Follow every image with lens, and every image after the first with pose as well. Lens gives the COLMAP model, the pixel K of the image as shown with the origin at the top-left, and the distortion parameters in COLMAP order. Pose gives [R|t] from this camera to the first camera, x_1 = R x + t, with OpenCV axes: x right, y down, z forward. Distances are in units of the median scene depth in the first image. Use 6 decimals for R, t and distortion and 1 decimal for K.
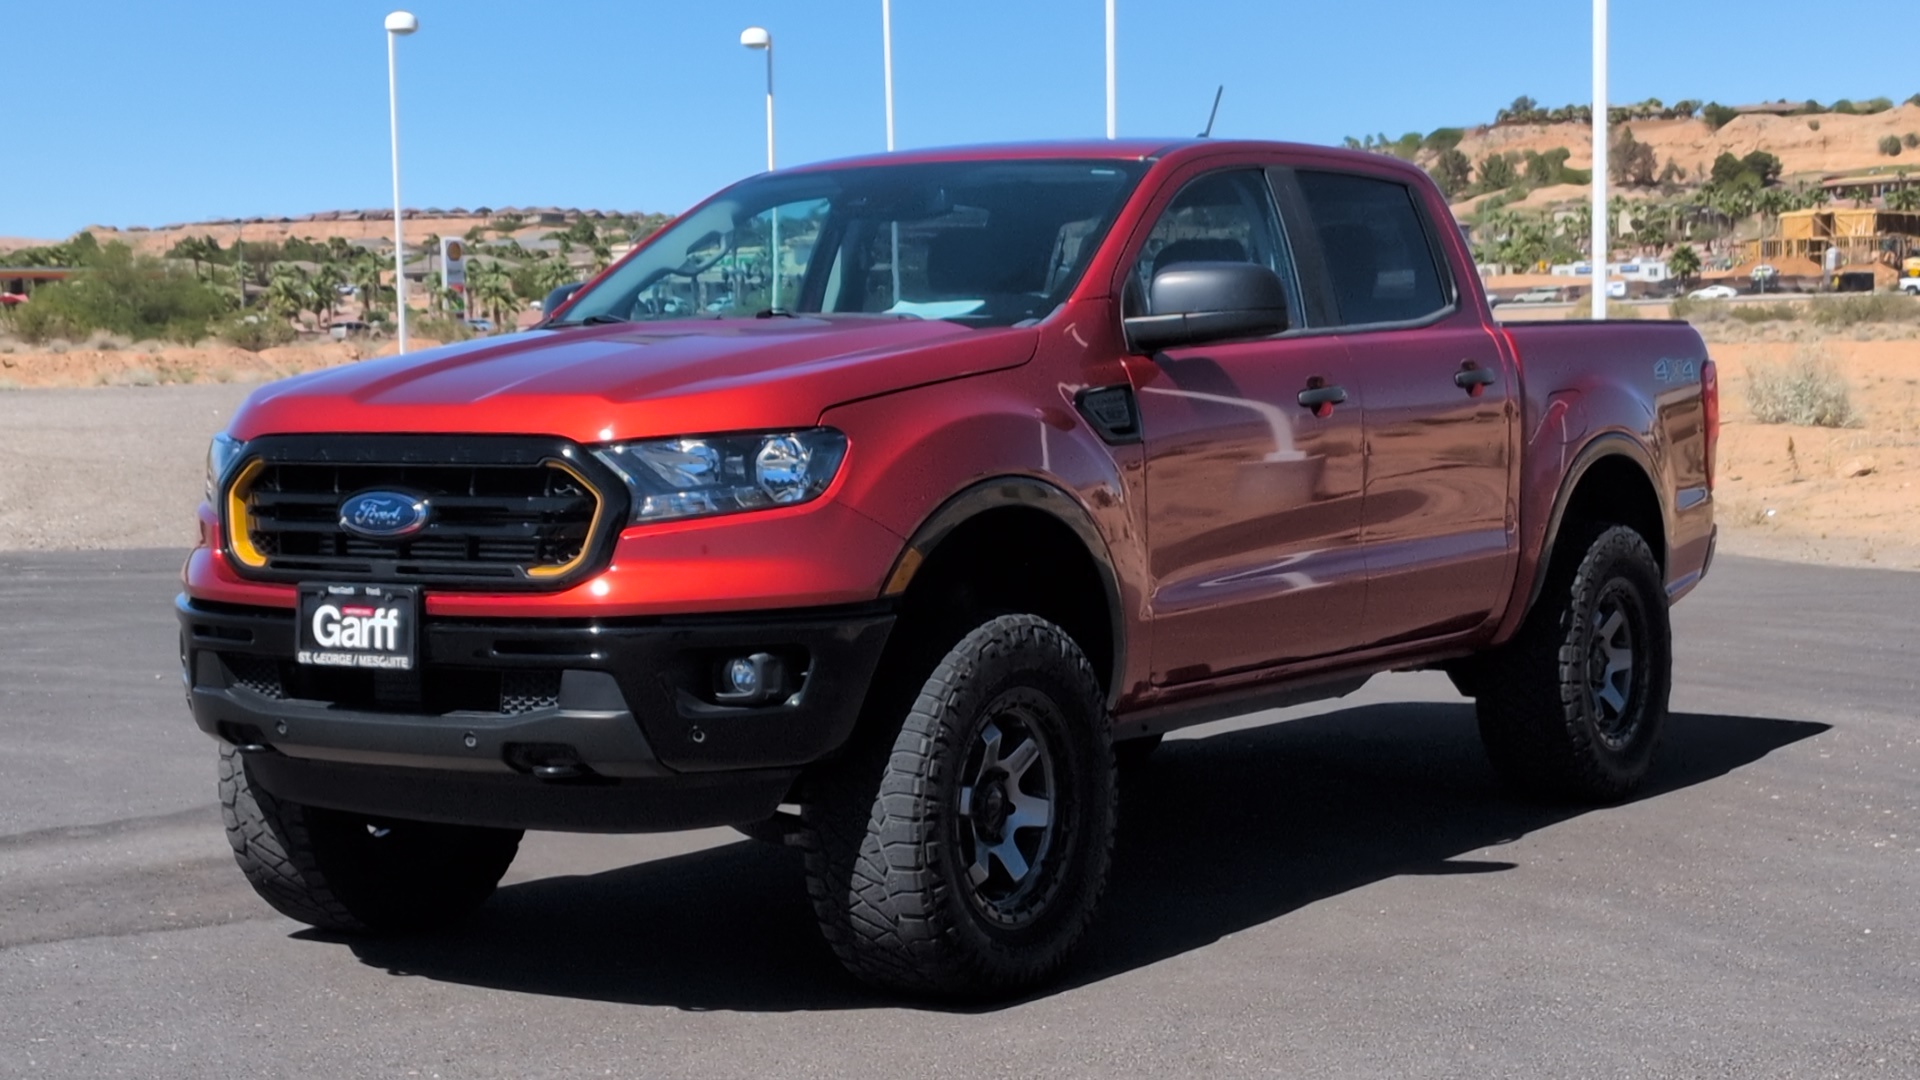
lens RADIAL K [[3241.3, 0, 961.1], [0, 3241.3, 537.7], [0, 0, 1]] dist [0.083262, 0.000000]
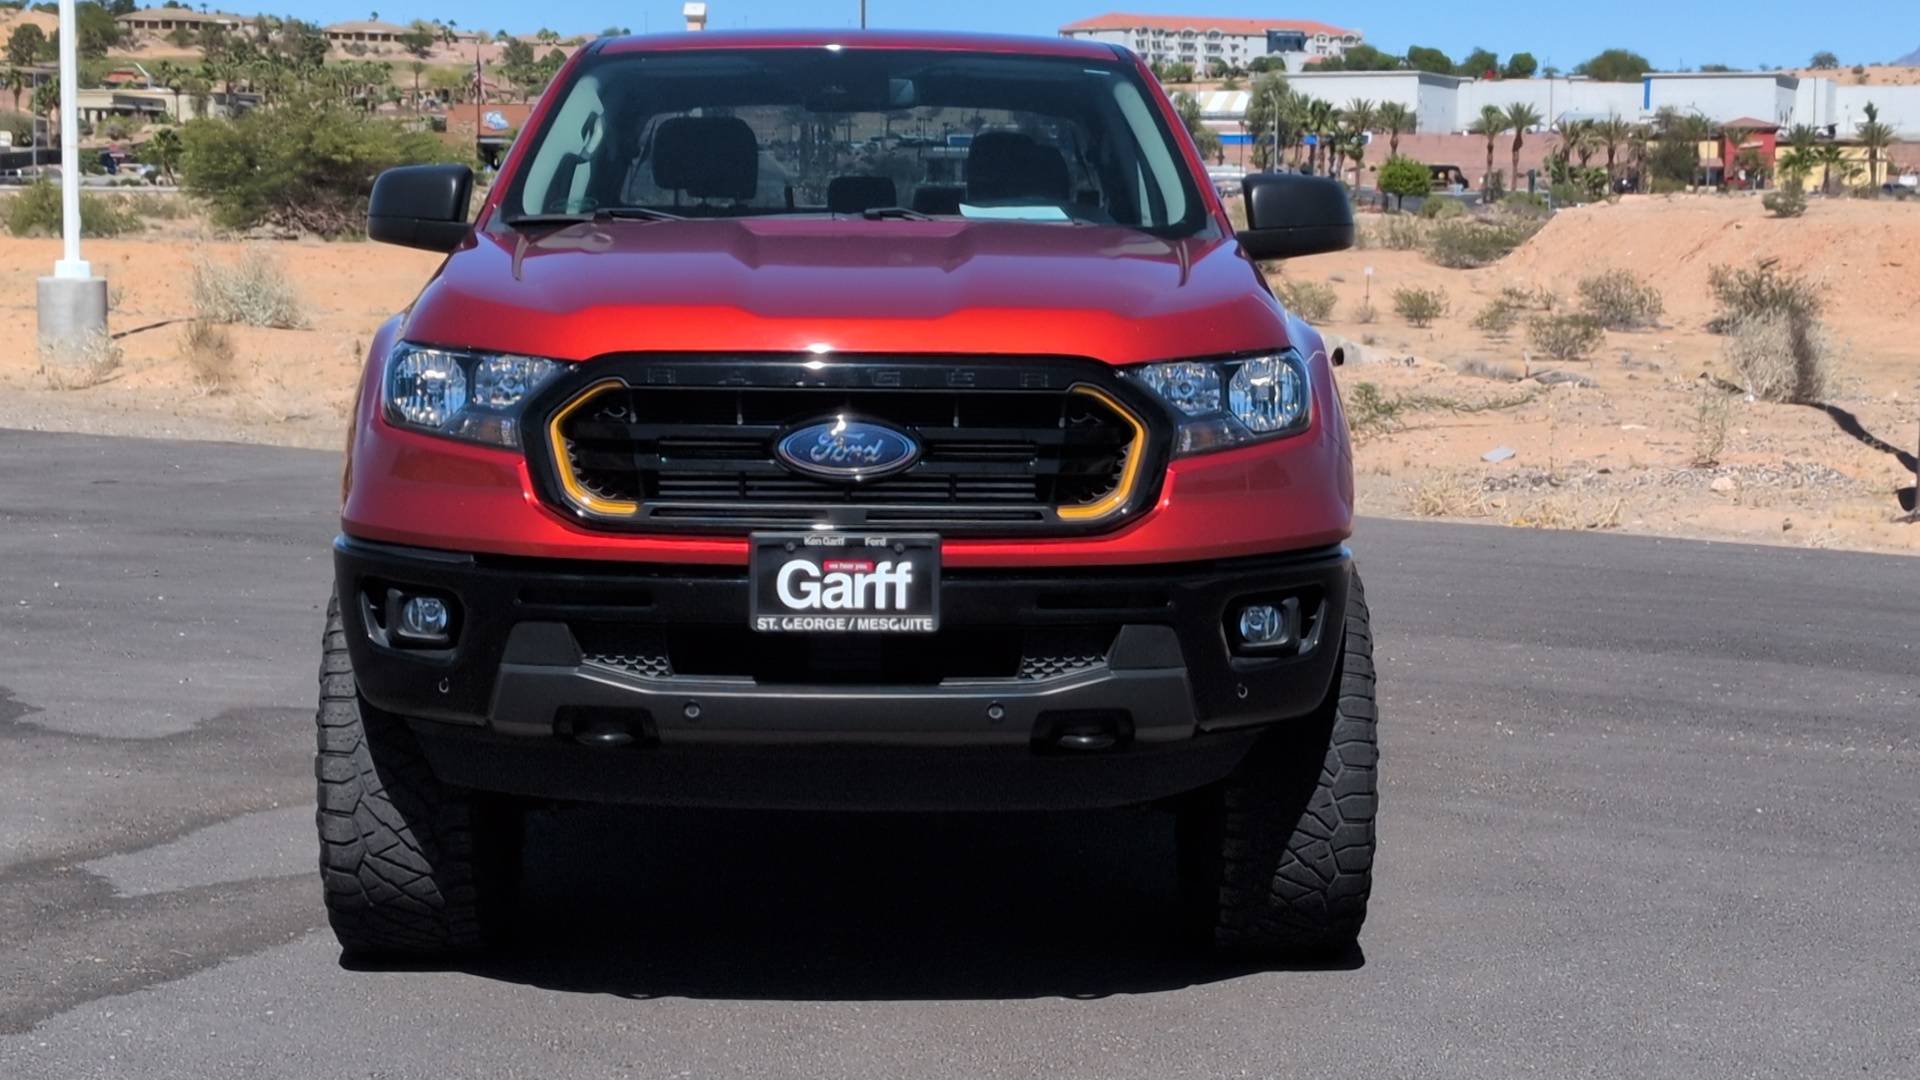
lens RADIAL K [[3241.3, 0, 963.7], [0, 3241.3, 531.8], [0, 0, 1]] dist [0.083262, 0.000000]
pose [[0.818061, -0.028274, 0.574436, -0.641759], [0.010990, 0.999377, 0.033539, -0.013831], [-0.575026, -0.021124, 0.817862, 0.300055]]
